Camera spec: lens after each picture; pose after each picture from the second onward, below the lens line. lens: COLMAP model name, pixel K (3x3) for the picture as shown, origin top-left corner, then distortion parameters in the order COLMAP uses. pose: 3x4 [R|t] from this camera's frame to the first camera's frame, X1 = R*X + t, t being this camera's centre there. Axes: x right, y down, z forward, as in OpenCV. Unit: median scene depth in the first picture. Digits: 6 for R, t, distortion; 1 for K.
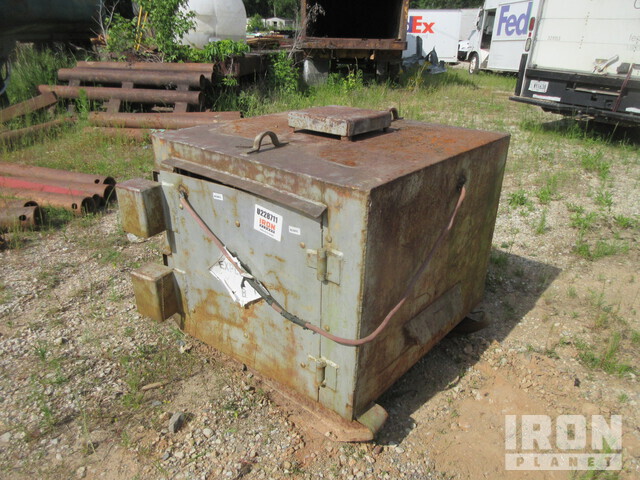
lens RADIAL K [[462.1, 0, 318.1], [0, 462.1, 241.8], [0, 0, 1]] dist [-0.004206, -0.004576]
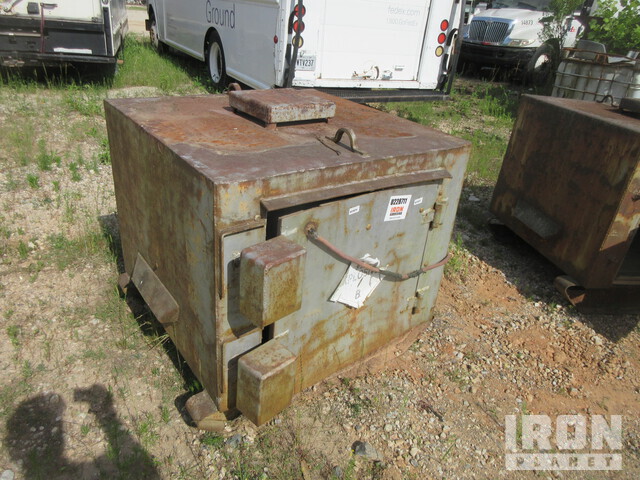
lens RADIAL K [[462.1, 0, 318.0], [0, 462.1, 238.2], [0, 0, 1]] dist [-0.004206, -0.004576]
pose [[0.238888, -0.445037, 0.863061, -0.973043], [0.327538, 0.873636, 0.359831, -0.373456], [-0.914140, 0.196726, 0.354468, 0.700061]]
